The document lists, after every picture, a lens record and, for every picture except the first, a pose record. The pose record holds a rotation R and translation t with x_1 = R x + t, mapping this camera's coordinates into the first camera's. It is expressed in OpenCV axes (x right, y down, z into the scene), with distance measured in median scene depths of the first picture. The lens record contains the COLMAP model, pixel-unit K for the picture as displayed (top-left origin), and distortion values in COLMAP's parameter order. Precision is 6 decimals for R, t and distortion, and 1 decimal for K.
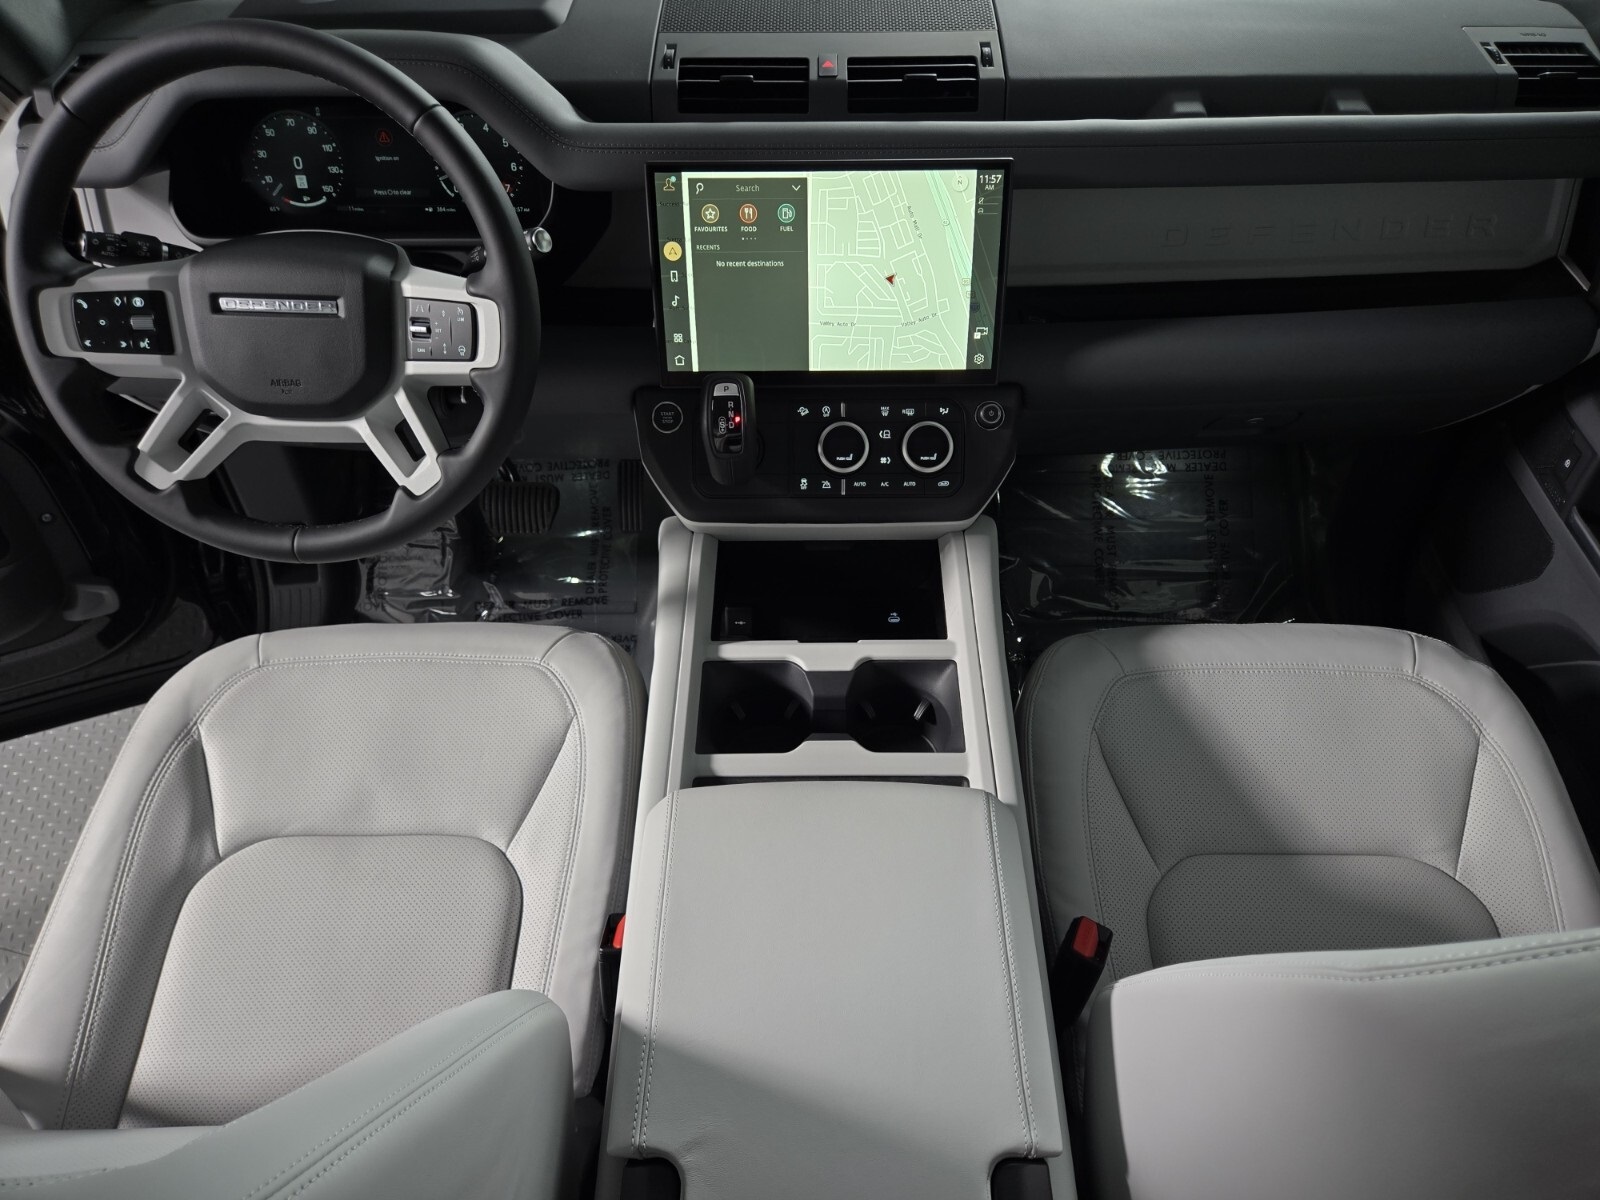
lens RADIAL K [[1100.3, 0, 807.8], [0, 1100.3, 610.5], [0, 0, 1]] dist [0.059025, -0.061955]
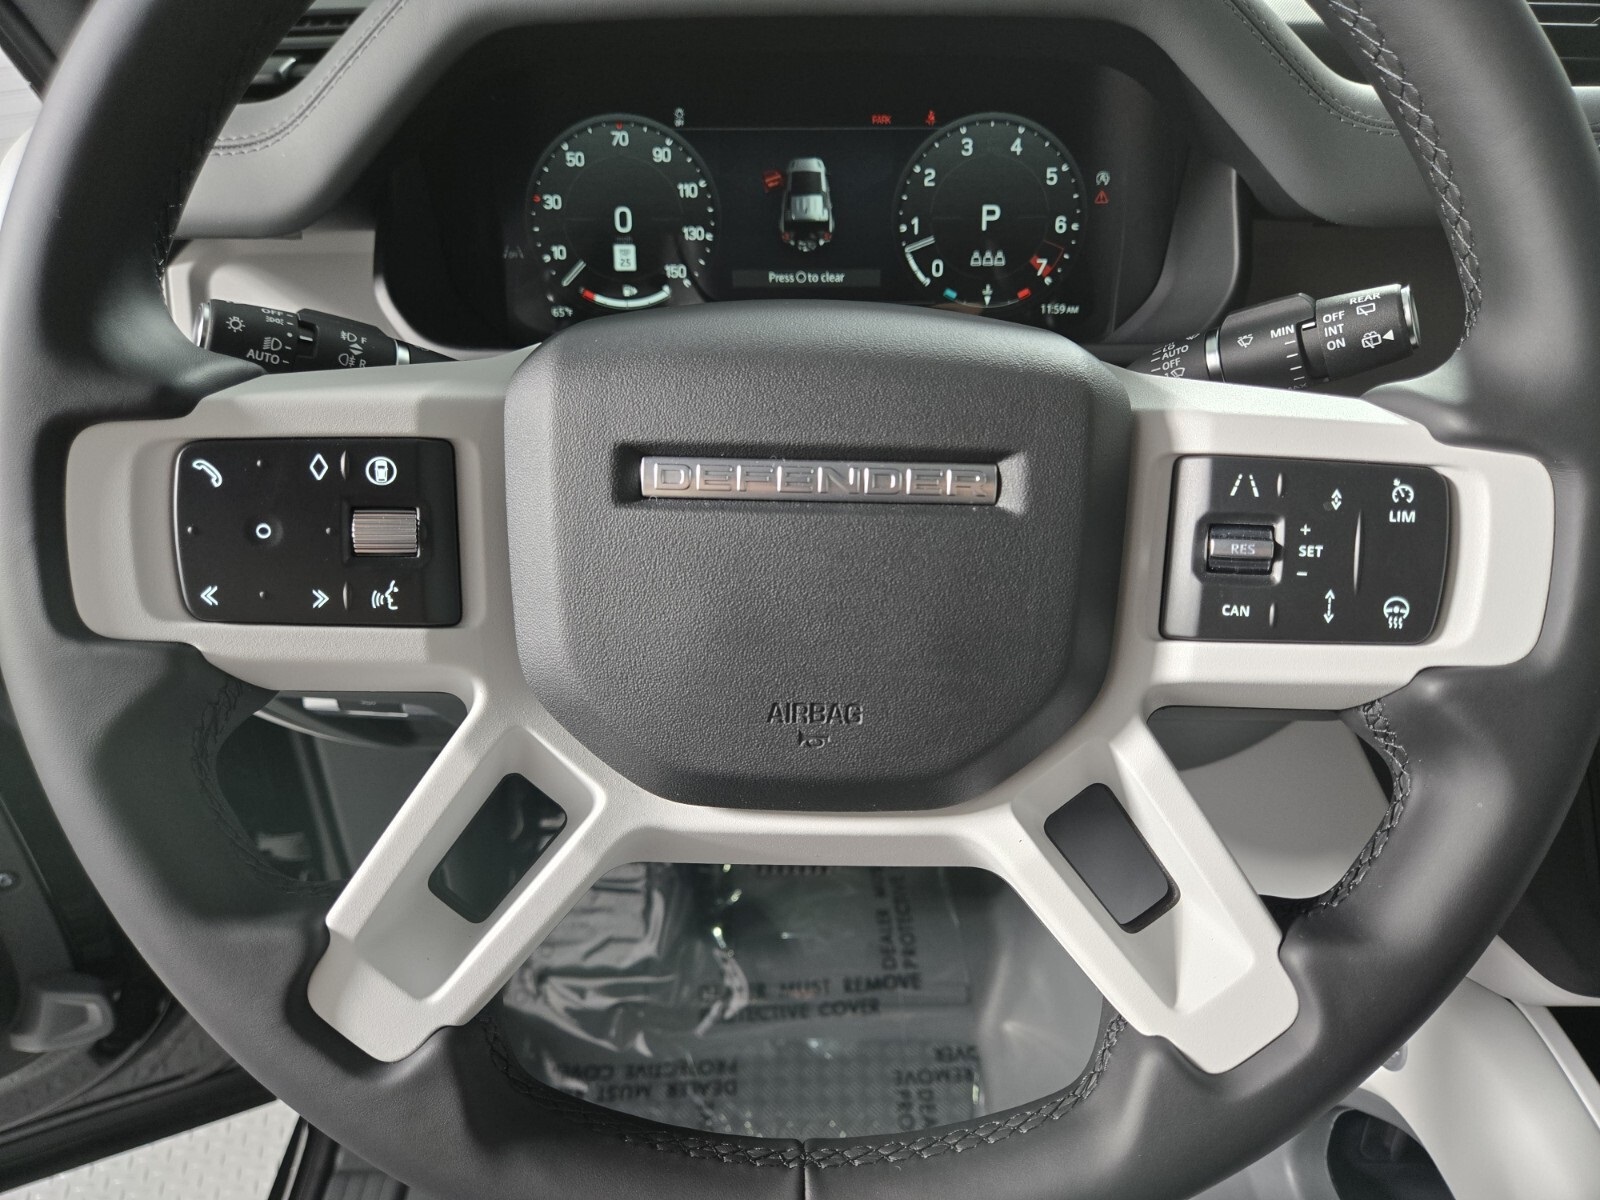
lens RADIAL K [[1100.3, 0, 794.0], [0, 1100.3, 587.4], [0, 0, 1]] dist [0.059025, -0.061955]
pose [[0.999886, -0.001409, 0.015052, -0.430136], [0.004494, 0.978338, -0.206963, -0.156277], [-0.014434, 0.207007, 0.978233, 0.612374]]
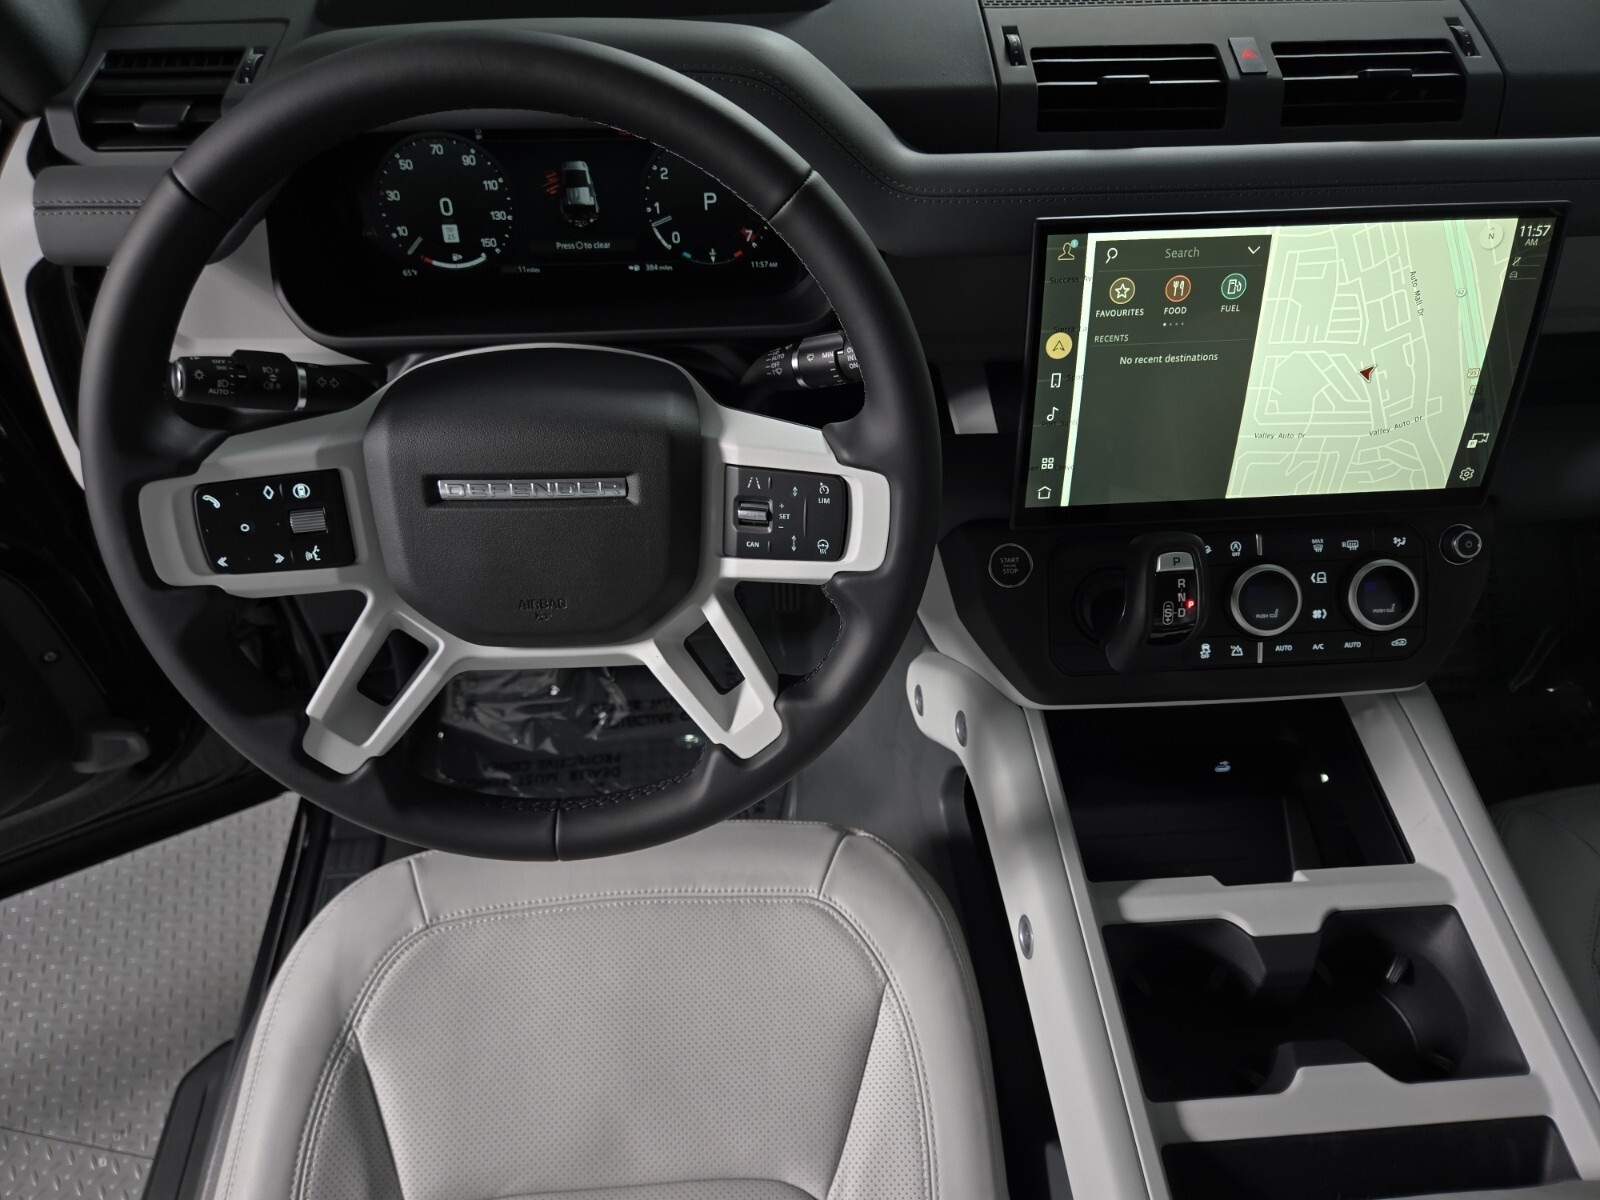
lens RADIAL K [[1100.3, 0, 801.4], [0, 1100.3, 583.3], [0, 0, 1]] dist [0.059025, -0.061955]
pose [[0.997086, -0.044078, 0.062256, -0.322599], [0.040796, 0.997759, 0.053037, -0.218468], [-0.064454, -0.050342, 0.996650, 0.323289]]
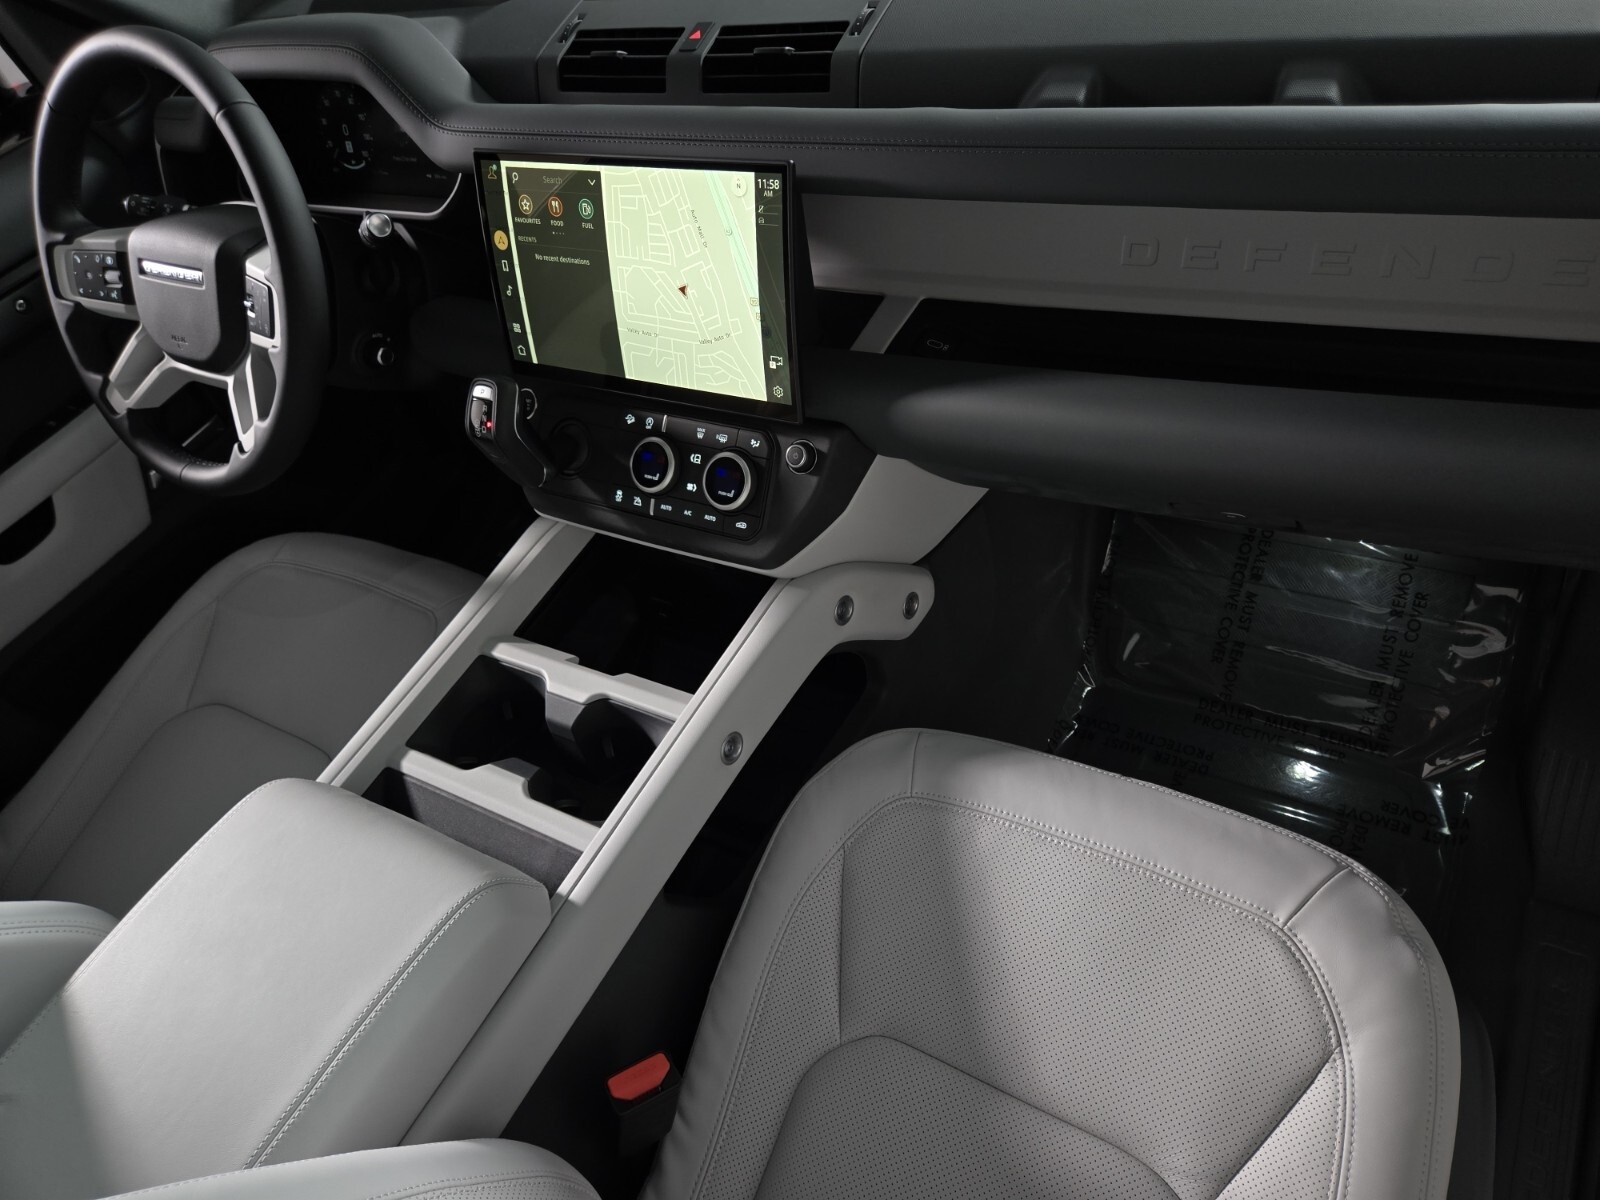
lens RADIAL K [[1078.0, 0, 790.3], [0, 1078.0, 592.0], [0, 0, 1]] dist [0.030930, -0.026124]
pose [[0.850177, 0.226188, -0.475434, 0.606755], [-0.187398, 0.973880, 0.128218, -0.190224], [0.492017, -0.019913, 0.870358, 0.285550]]
